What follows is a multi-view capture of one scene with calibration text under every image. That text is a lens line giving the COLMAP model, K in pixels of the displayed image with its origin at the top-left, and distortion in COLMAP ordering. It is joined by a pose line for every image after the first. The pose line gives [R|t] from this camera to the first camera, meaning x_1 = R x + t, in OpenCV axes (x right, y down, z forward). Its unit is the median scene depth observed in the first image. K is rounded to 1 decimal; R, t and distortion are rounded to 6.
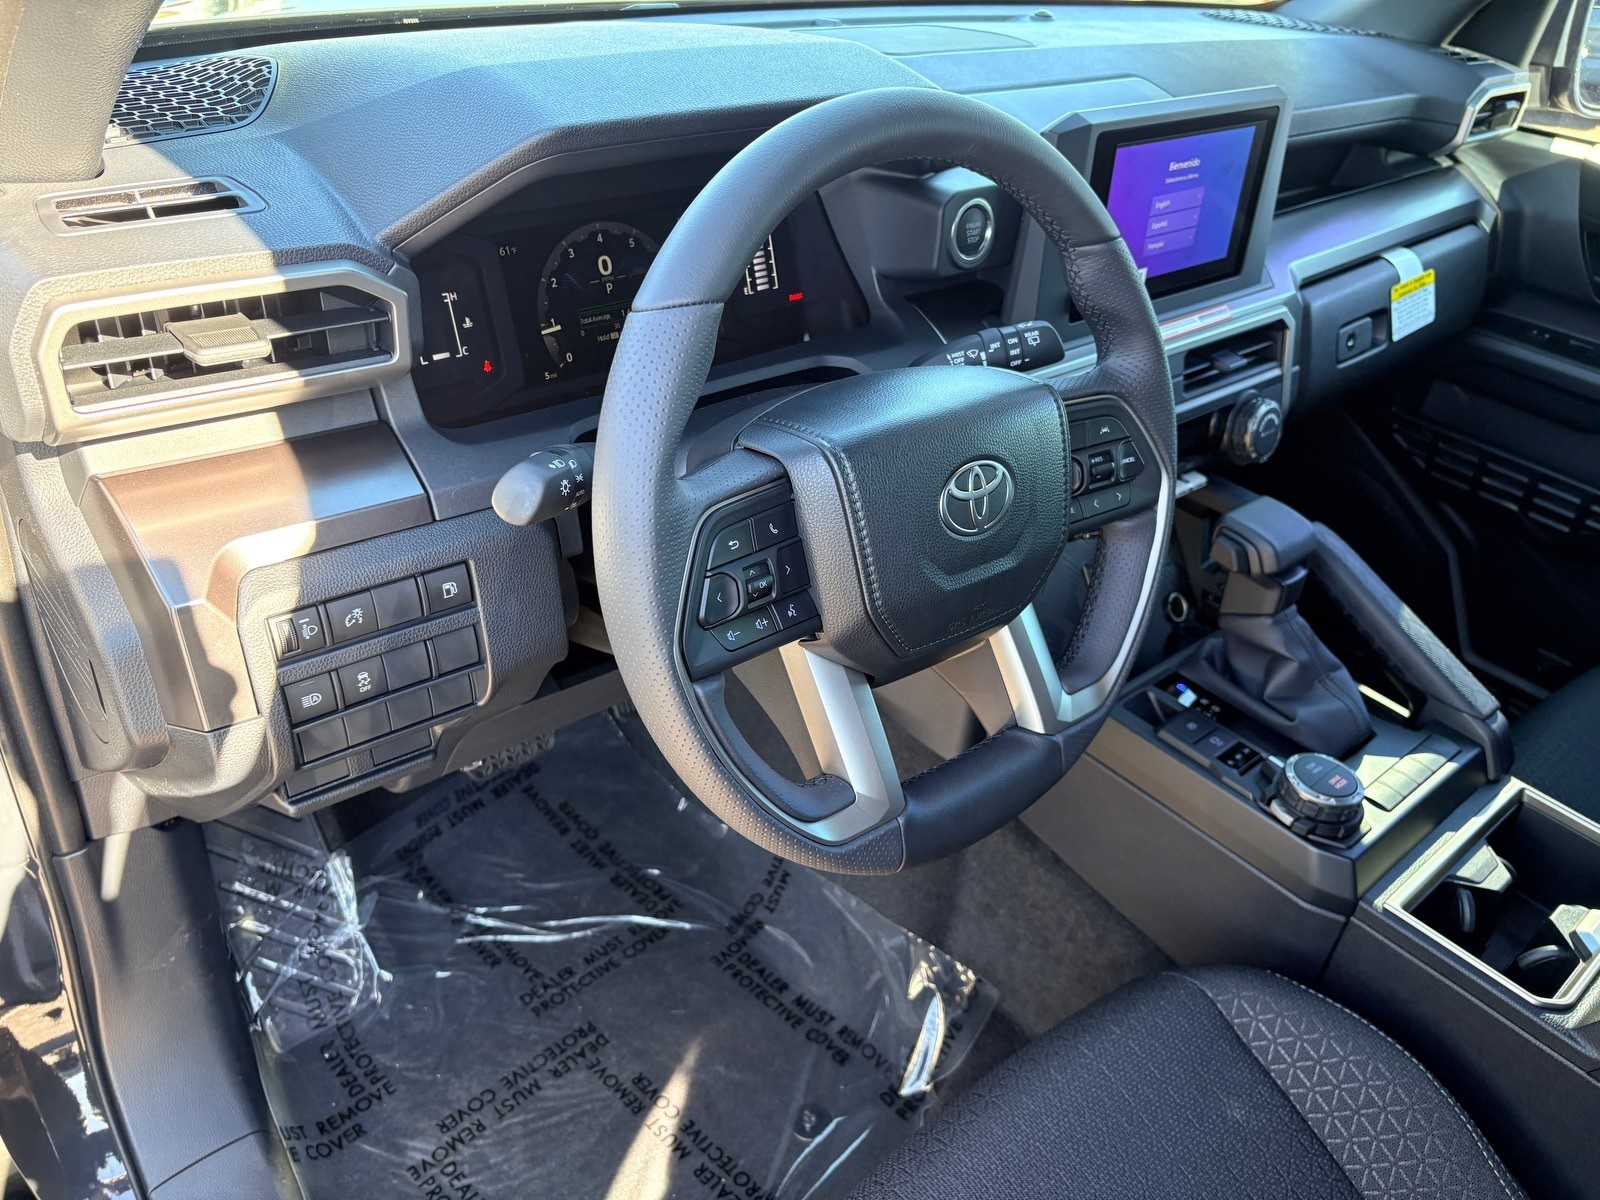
lens RADIAL K [[1203.7, 0, 800.0], [0, 1203.7, 600.0], [0, 0, 1]] dist [0.008550, -0.005281]
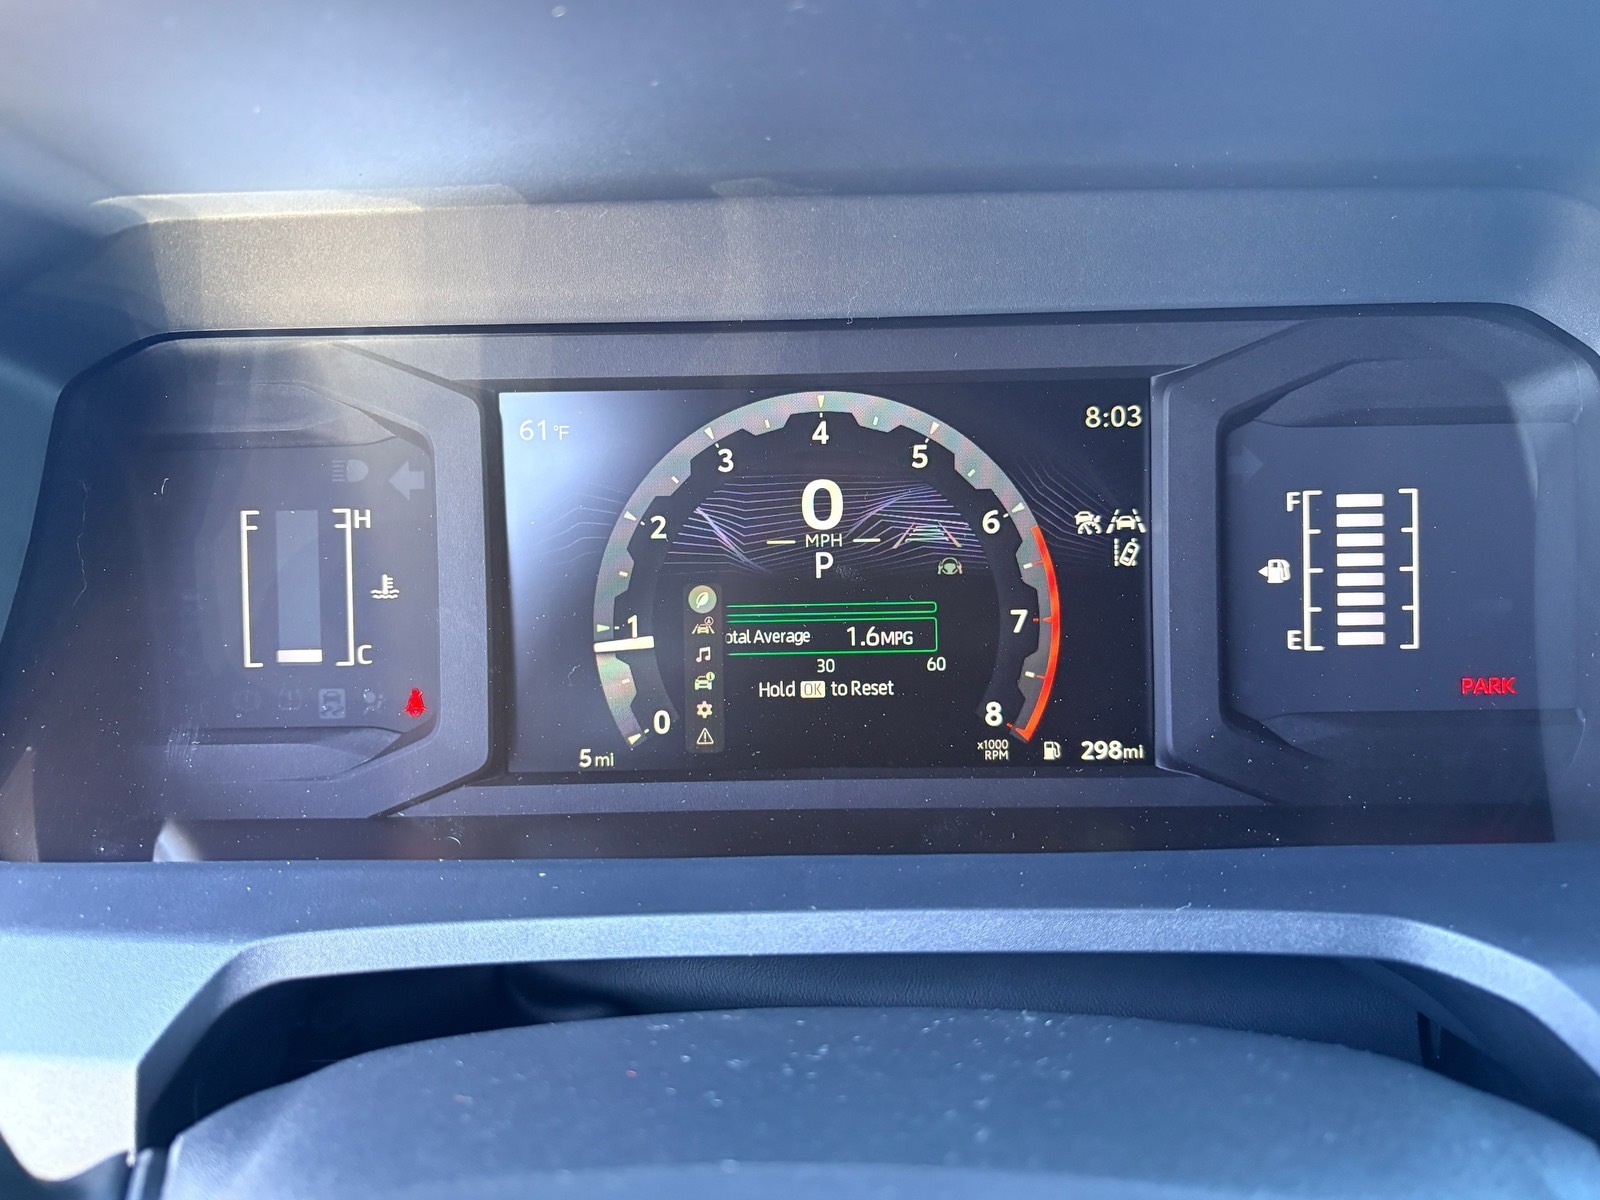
lens RADIAL K [[1196.2, 0, 792.8], [0, 1196.2, 608.3], [0, 0, 1]] dist [0.020544, -0.034507]
pose [[0.737630, 0.143573, -0.659764, 0.067442], [-0.303091, 0.943560, -0.133530, -0.171997], [0.603356, 0.298464, 0.739514, 0.643205]]
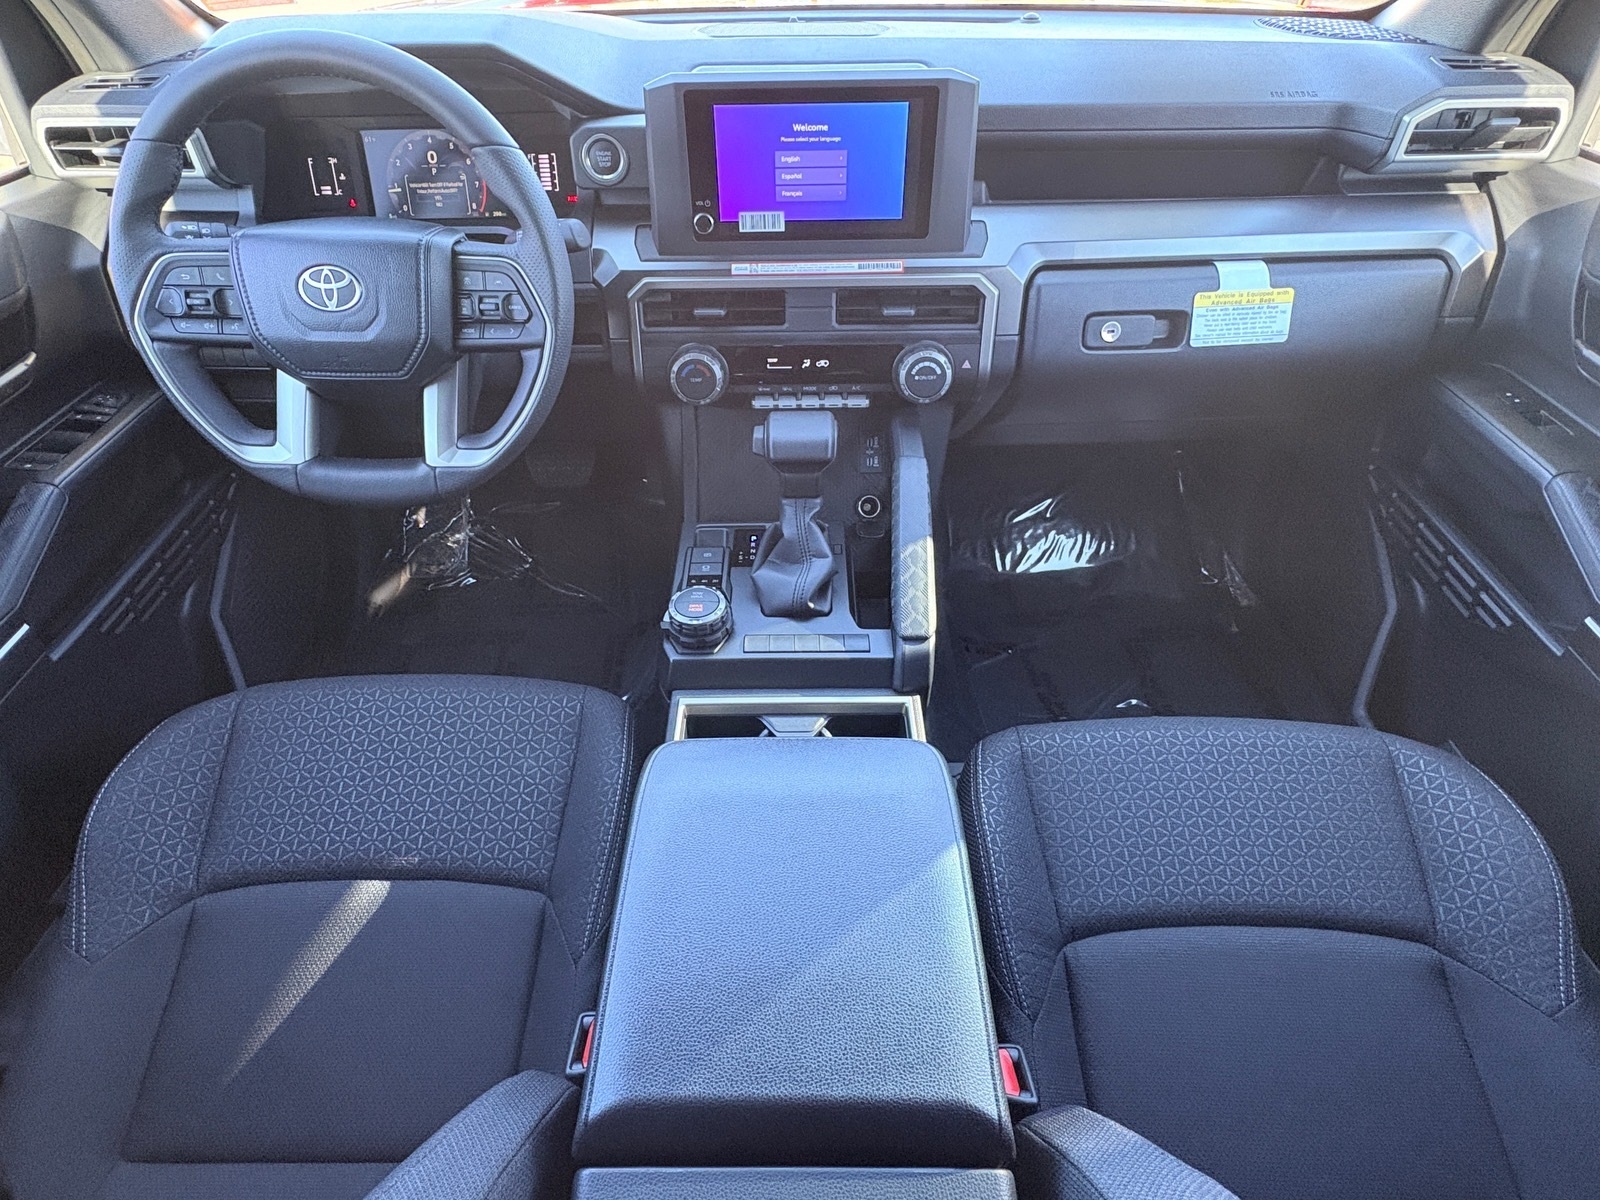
lens RADIAL K [[846.4, 0, 800.0], [0, 846.4, 600.0], [0, 0, 1]] dist [-0.001709, 0.000276]
pose [[0.752092, 0.366096, -0.548025, 0.999892], [-0.299279, 0.930561, 0.210921, -0.087086], [0.587188, 0.005380, 0.809433, 0.286557]]
